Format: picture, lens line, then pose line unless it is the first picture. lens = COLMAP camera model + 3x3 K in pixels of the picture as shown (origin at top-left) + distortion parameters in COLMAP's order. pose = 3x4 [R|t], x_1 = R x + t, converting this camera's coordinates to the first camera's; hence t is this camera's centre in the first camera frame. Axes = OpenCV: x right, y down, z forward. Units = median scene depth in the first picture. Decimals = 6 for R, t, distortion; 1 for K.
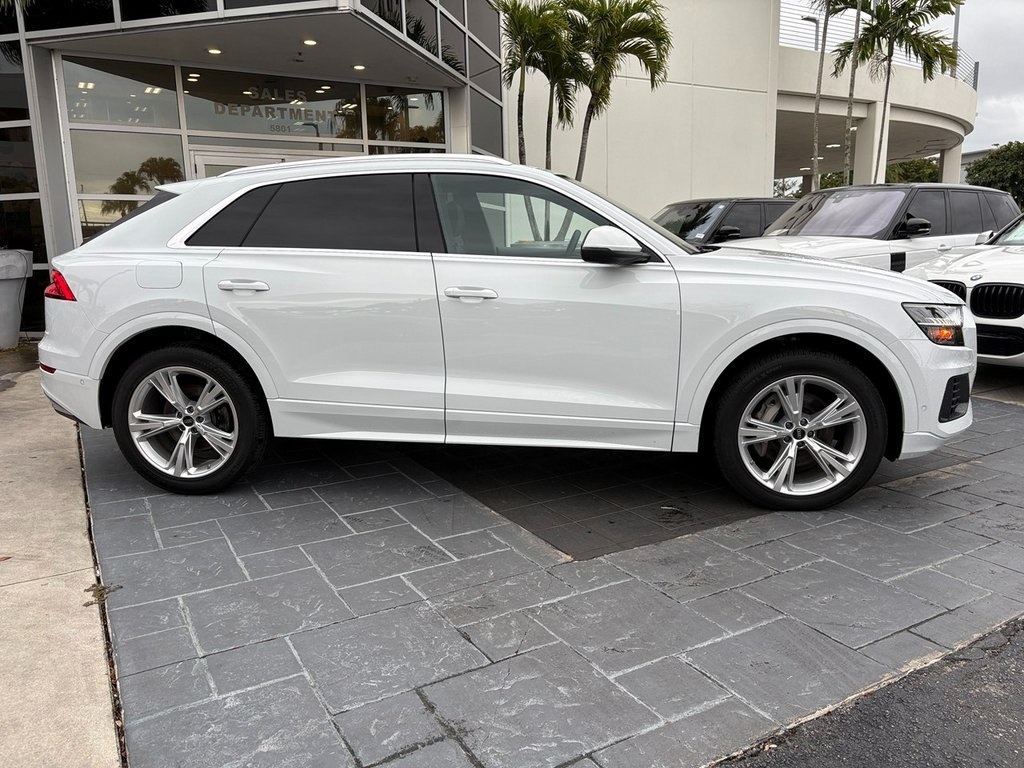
lens RADIAL K [[773.7, 0, 509.4], [0, 773.7, 375.4], [0, 0, 1]] dist [0.052232, -0.057455]
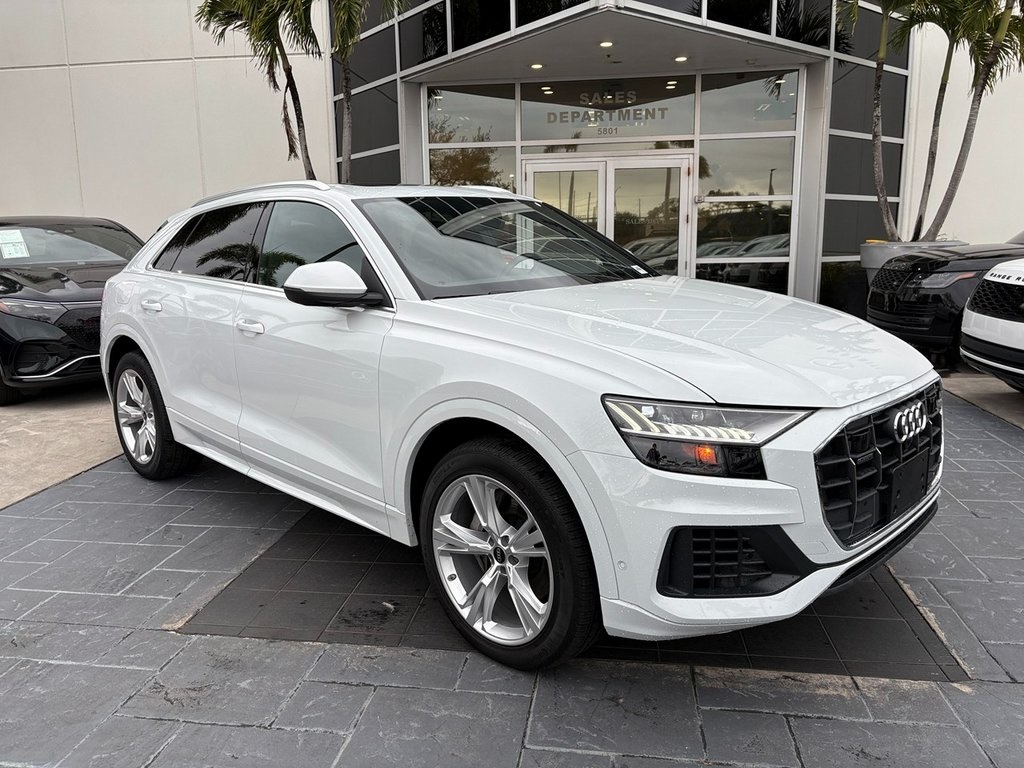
lens RADIAL K [[773.7, 0, 504.3], [0, 773.7, 362.1], [0, 0, 1]] dist [0.052232, -0.057455]
pose [[0.783805, 0.100734, -0.612783, 0.783623], [-0.101217, 0.994284, 0.033982, -0.125836], [0.612703, 0.035389, 0.789520, 0.419874]]
